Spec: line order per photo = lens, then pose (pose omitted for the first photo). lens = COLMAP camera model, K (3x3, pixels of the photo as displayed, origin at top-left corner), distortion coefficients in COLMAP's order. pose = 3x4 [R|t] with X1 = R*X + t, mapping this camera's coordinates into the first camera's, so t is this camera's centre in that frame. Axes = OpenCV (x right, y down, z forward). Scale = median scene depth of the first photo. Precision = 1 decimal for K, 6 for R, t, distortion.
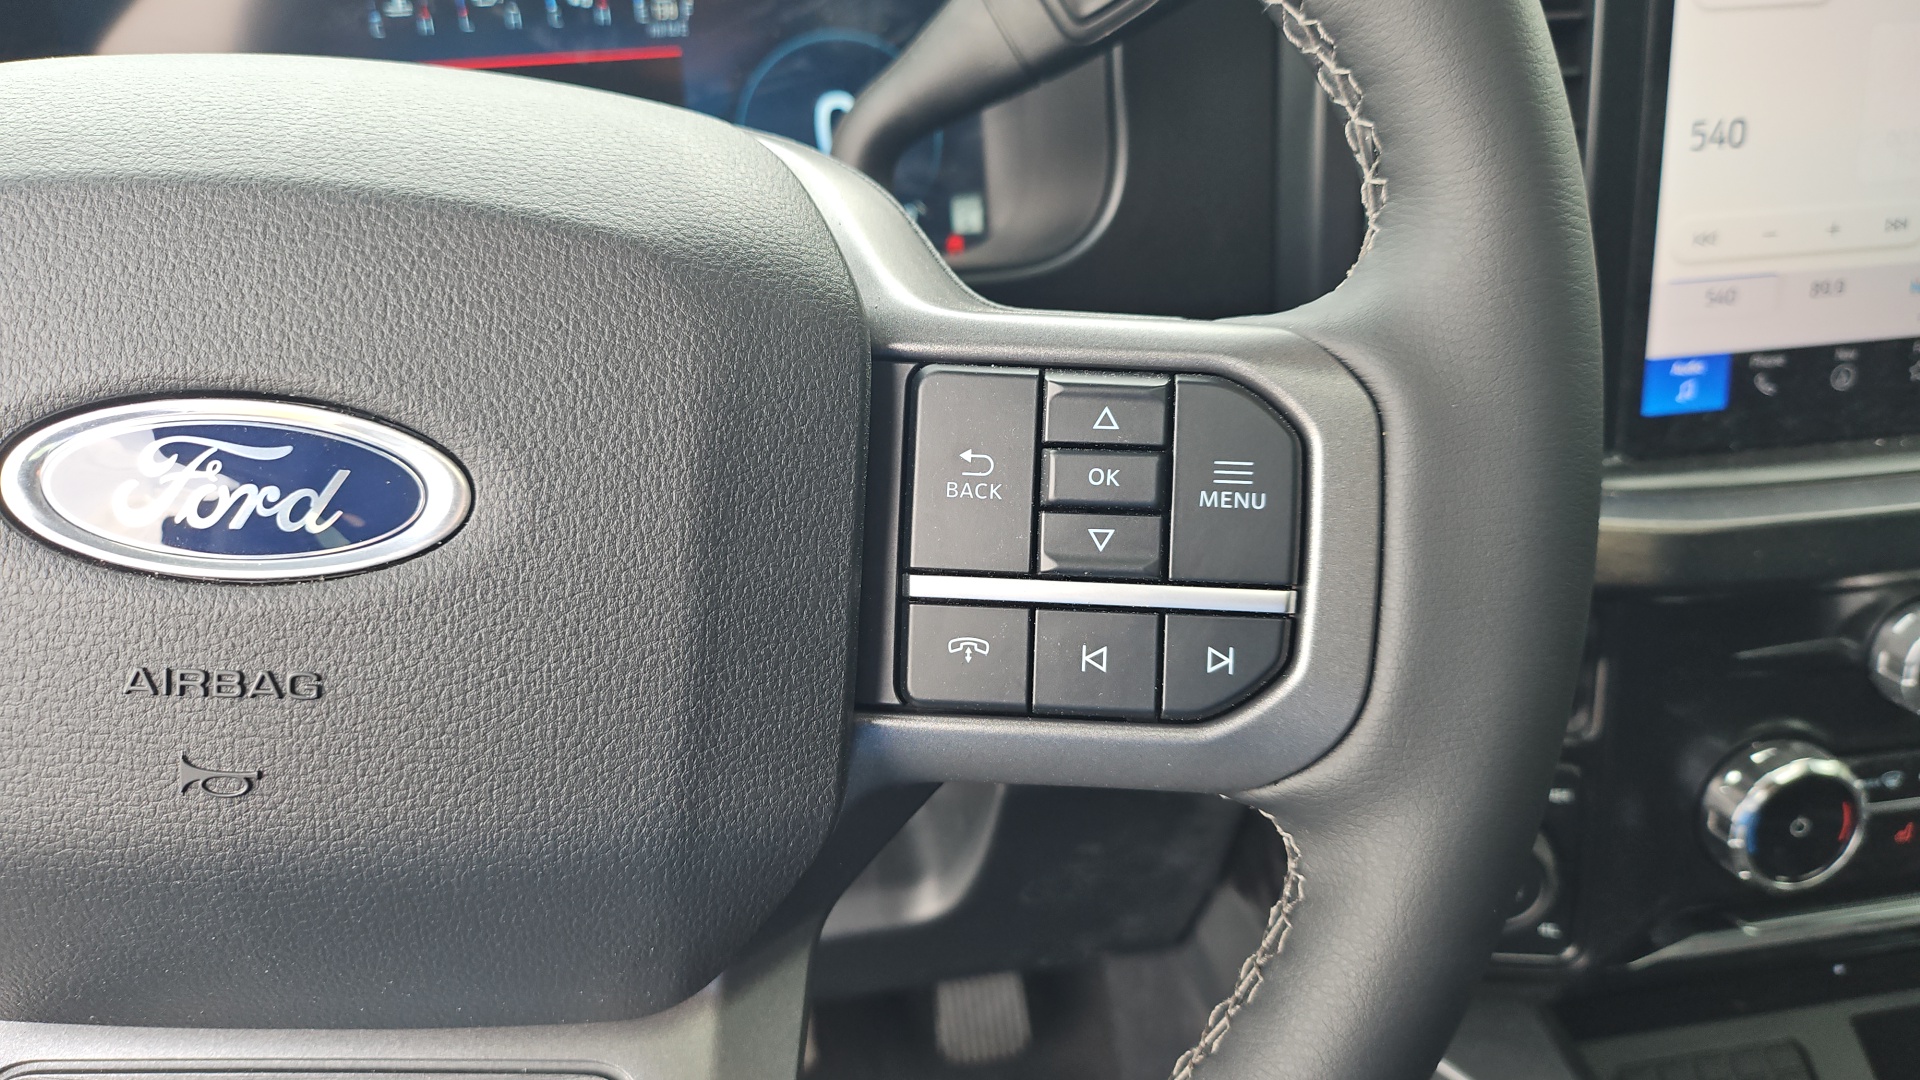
lens RADIAL K [[1395.6, 0, 982.4], [0, 1395.6, 507.4], [0, 0, 1]] dist [0.001262, -0.001653]
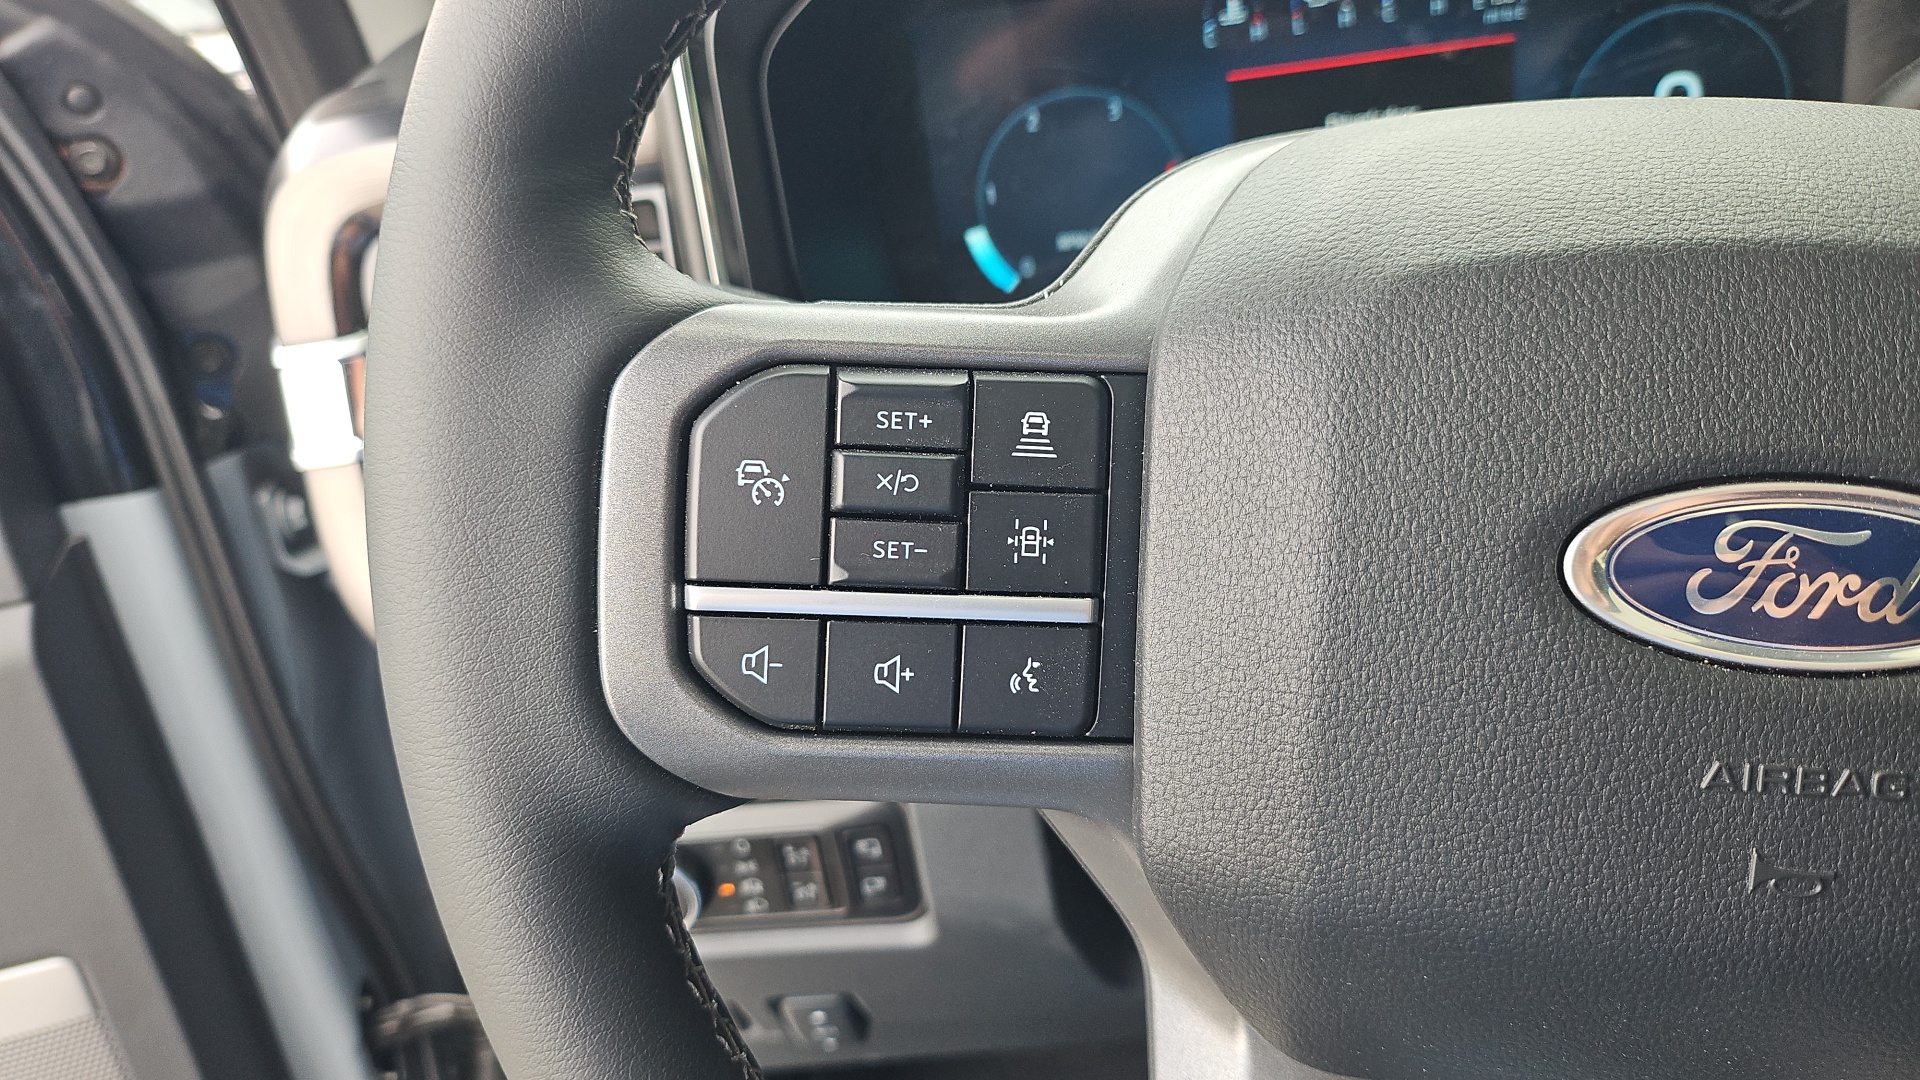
lens RADIAL K [[1363.4, 0, 971.5], [0, 1363.4, 541.9], [0, 0, 1]] dist [0.019298, 0.001440]
pose [[0.971028, 0.014042, -0.238553, -0.866969], [-0.000334, 0.998351, 0.057407, -0.089971], [0.238966, -0.055664, 0.969431, -0.039382]]
